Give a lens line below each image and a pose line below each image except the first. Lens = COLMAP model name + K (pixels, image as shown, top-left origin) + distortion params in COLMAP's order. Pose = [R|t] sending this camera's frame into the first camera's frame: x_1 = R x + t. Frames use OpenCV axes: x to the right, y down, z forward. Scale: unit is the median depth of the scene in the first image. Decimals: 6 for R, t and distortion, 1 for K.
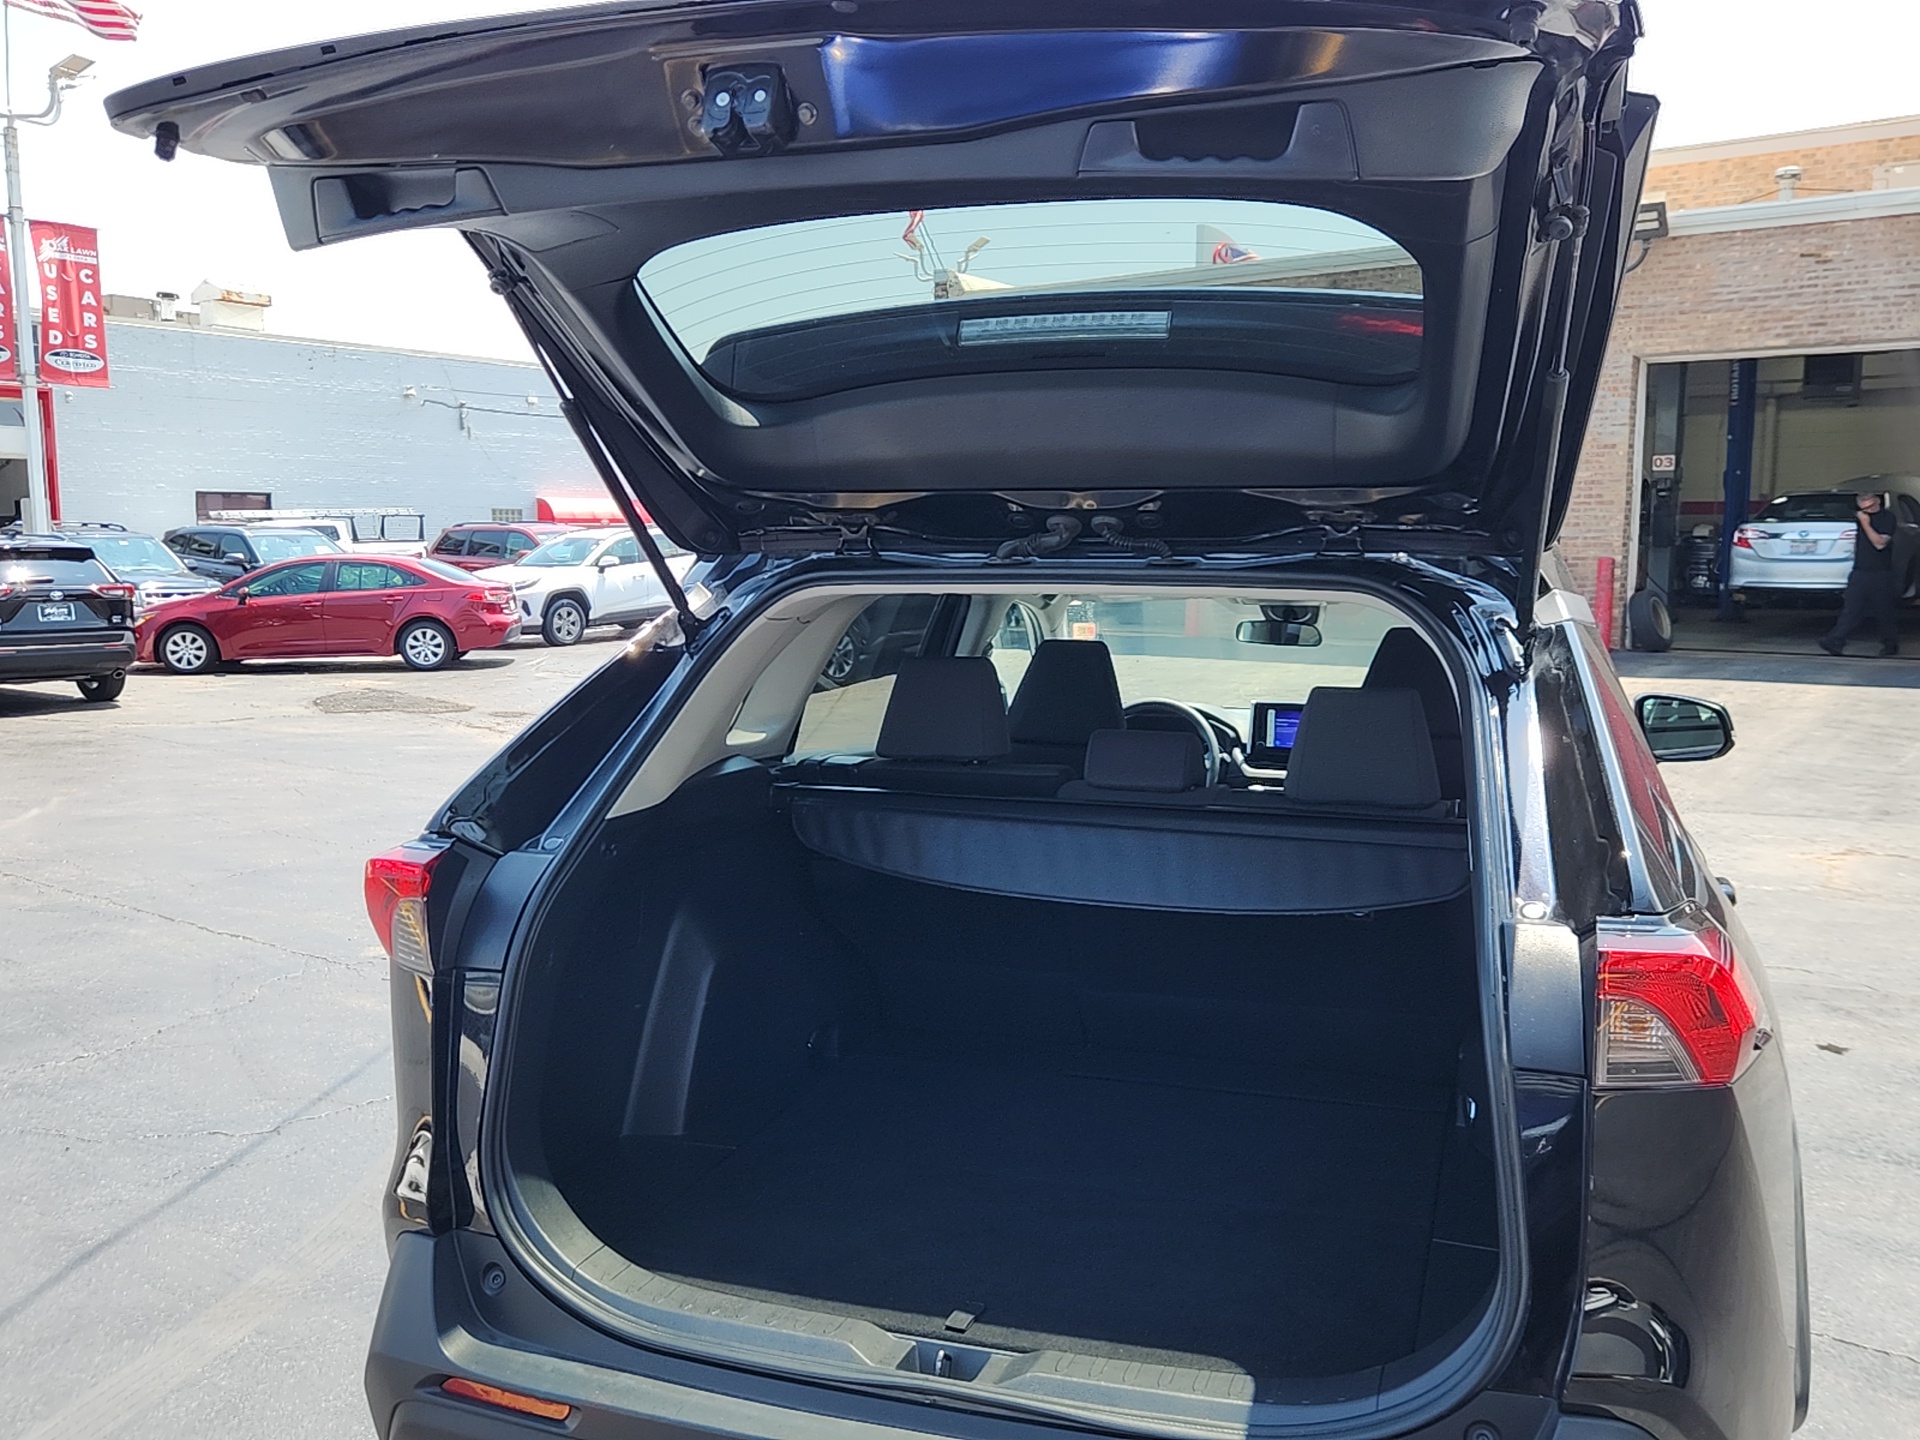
lens RADIAL K [[1619.7, 0, 1017.8], [0, 1619.7, 719.0], [0, 0, 1]] dist [0.030752, -0.048535]
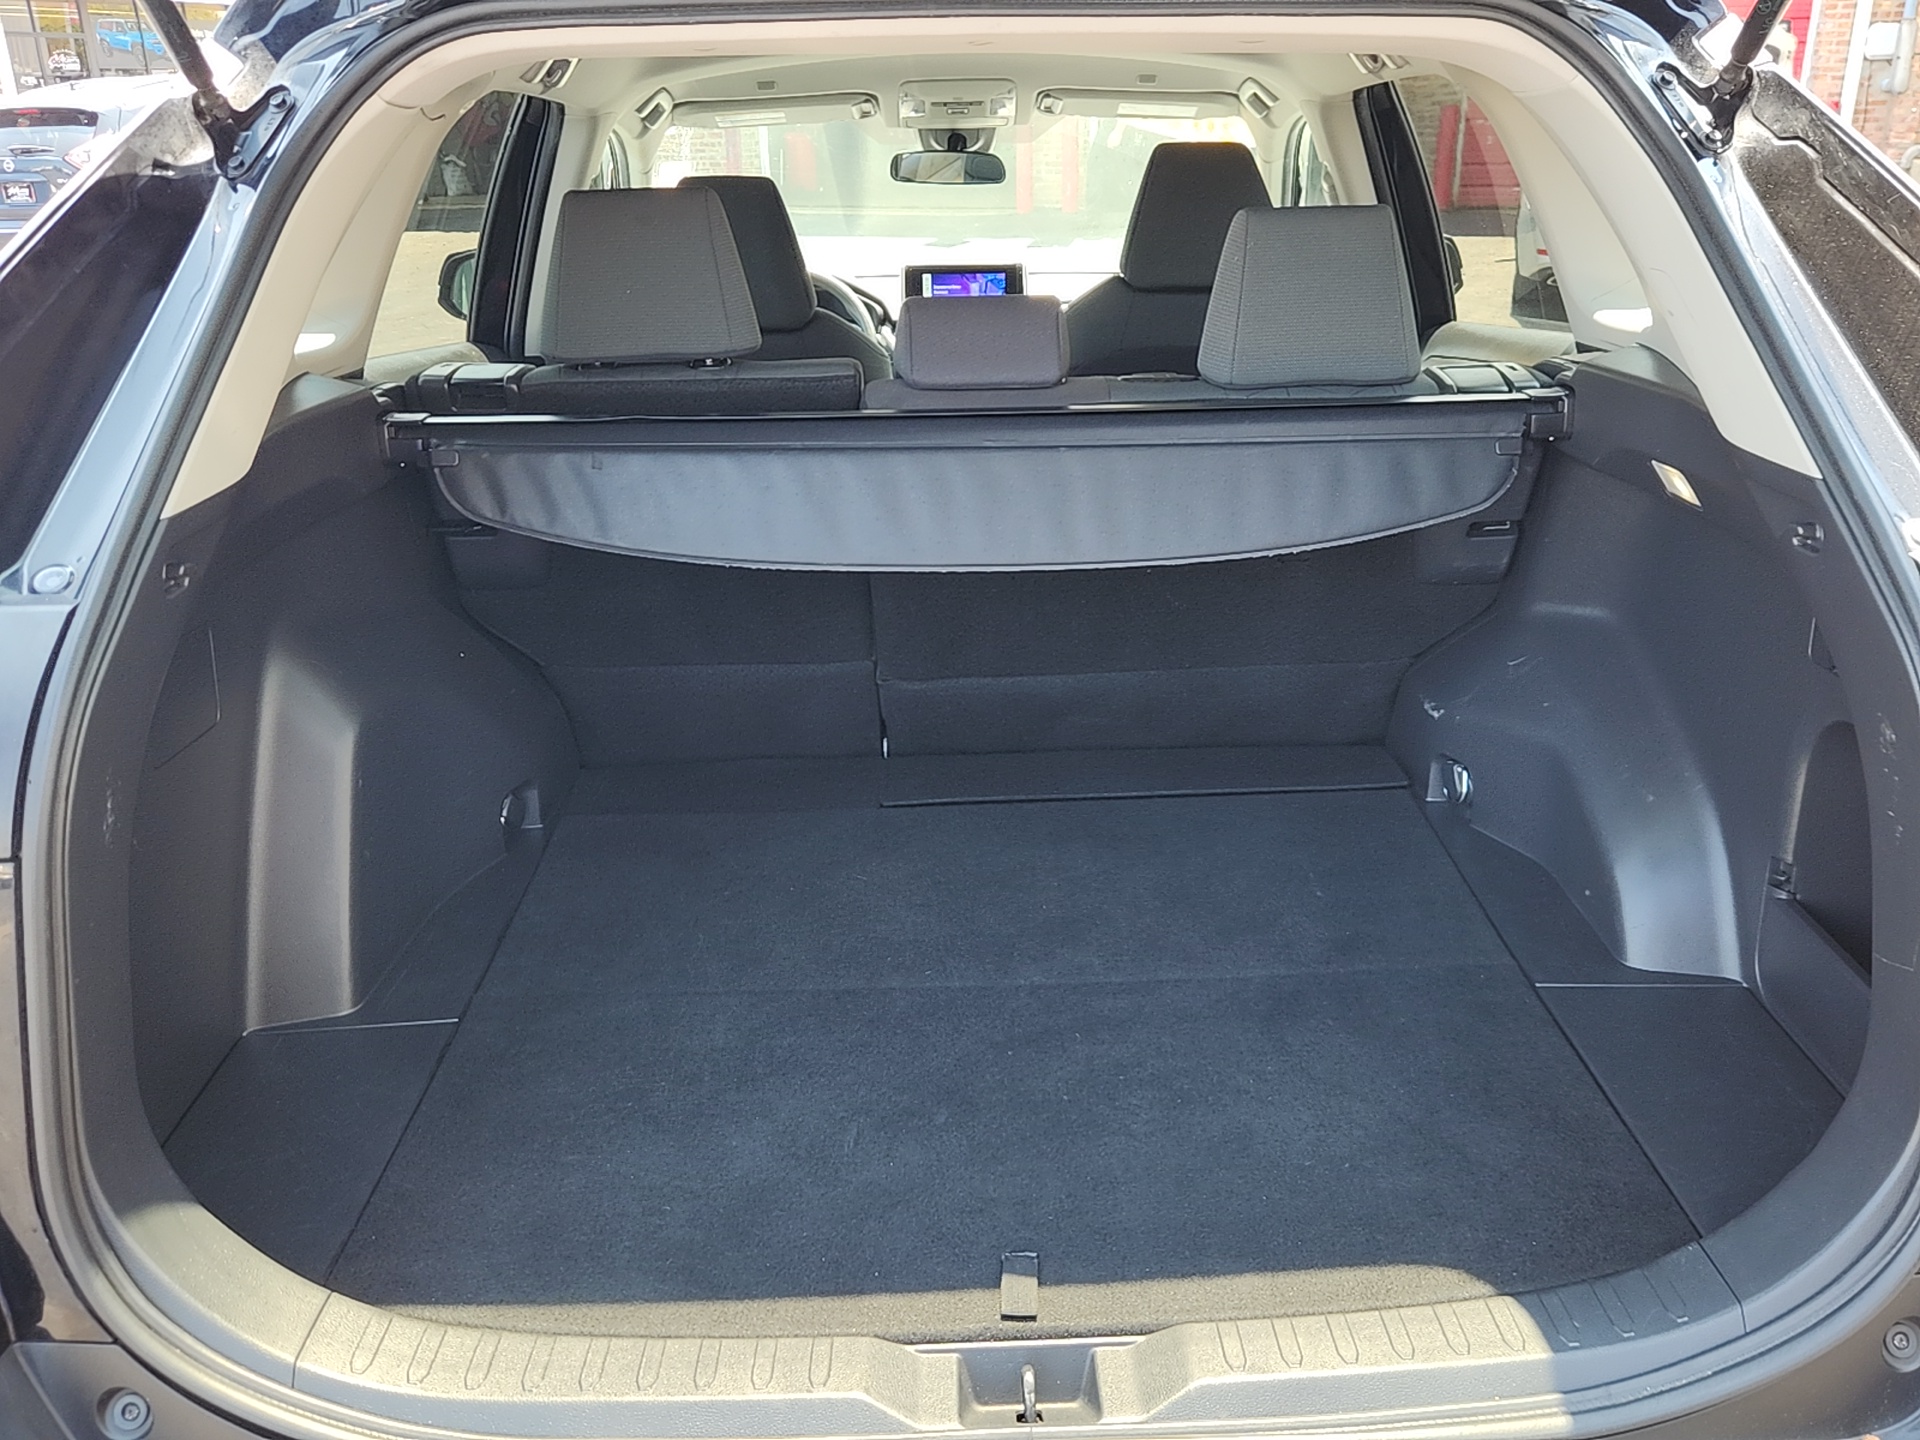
lens RADIAL K [[1547.5, 0, 957.4], [0, 1547.5, 721.3], [0, 0, 1]] dist [0.093981, -0.109701]
pose [[0.936903, -0.140397, 0.320158, -0.166838], [0.053648, 0.962707, 0.265175, 0.005794], [-0.345448, -0.231268, 0.909495, 0.408615]]
